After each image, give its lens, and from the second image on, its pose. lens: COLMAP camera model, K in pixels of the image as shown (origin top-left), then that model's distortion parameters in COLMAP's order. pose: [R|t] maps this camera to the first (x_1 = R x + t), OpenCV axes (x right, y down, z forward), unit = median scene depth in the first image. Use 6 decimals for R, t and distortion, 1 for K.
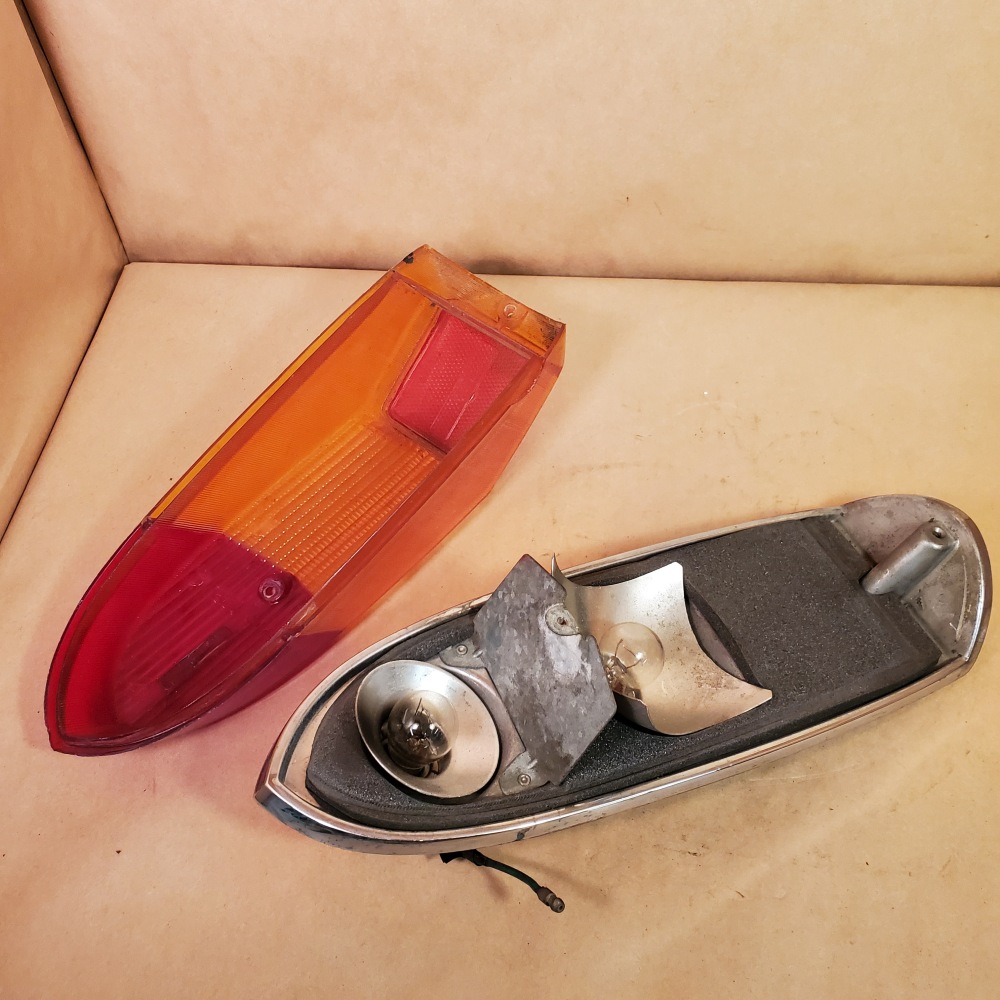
lens RADIAL K [[1044.1, 0, 503.4], [0, 1044.1, 494.7], [0, 0, 1]] dist [-0.013578, 0.000034]
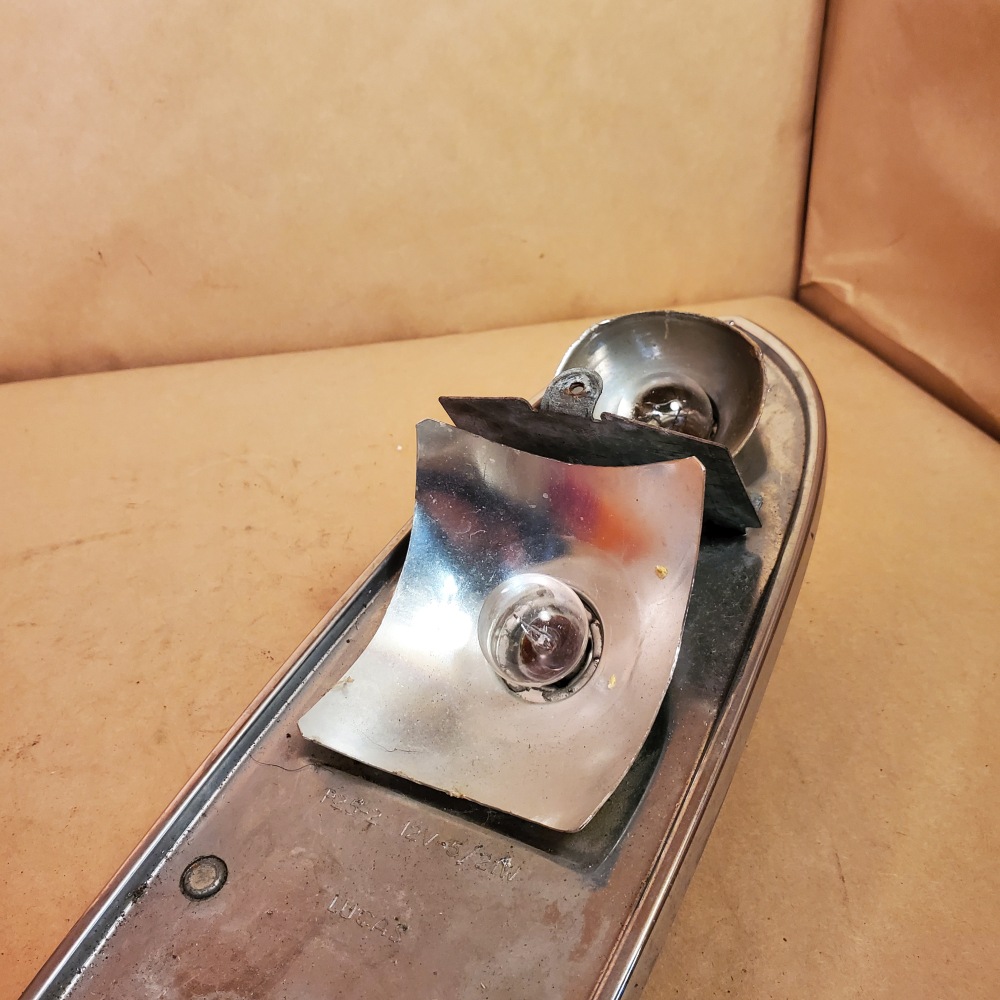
lens RADIAL K [[1046.0, 0, 503.8], [0, 1046.0, 514.8], [0, 0, 1]] dist [0.003483, -0.066111]
pose [[0.955495, -0.152329, 0.252636, 0.197970], [0.231292, 0.918398, -0.321014, 0.246506], [-0.183121, 0.365160, 0.912757, 0.314307]]
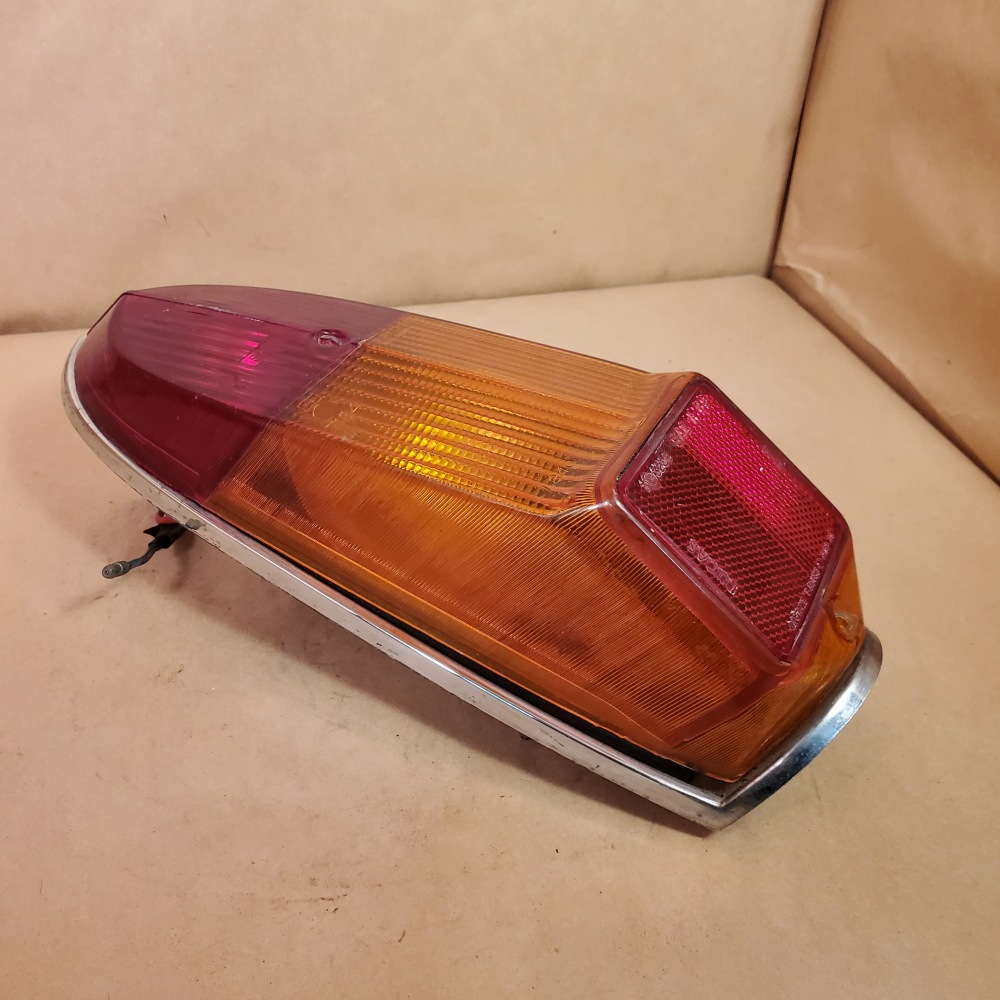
lens RADIAL K [[1044.1, 0, 503.4], [0, 1044.1, 494.7], [0, 0, 1]] dist [-0.013578, 0.000034]
pose [[0.939444, -0.141369, 0.312186, 0.087033], [0.212969, 0.954524, -0.208634, 0.199013], [-0.268495, 0.262486, 0.926829, 0.187685]]
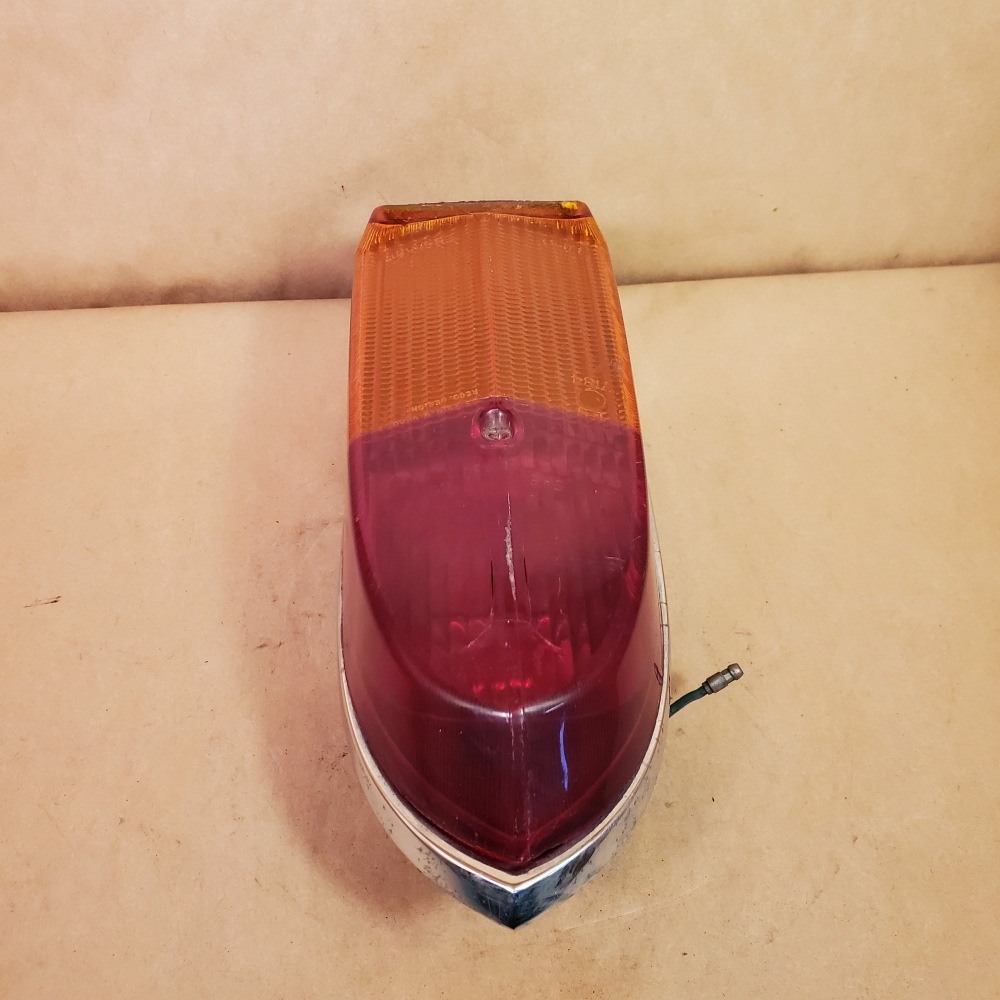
lens RADIAL K [[1052.0, 0, 513.2], [0, 1052.0, 495.1], [0, 0, 1]] dist [0.006584, -0.018541]
pose [[0.979607, -0.101270, 0.173537, 0.090602], [0.119363, 0.988083, -0.097186, 0.044818], [-0.161626, 0.115917, 0.980020, 0.239338]]
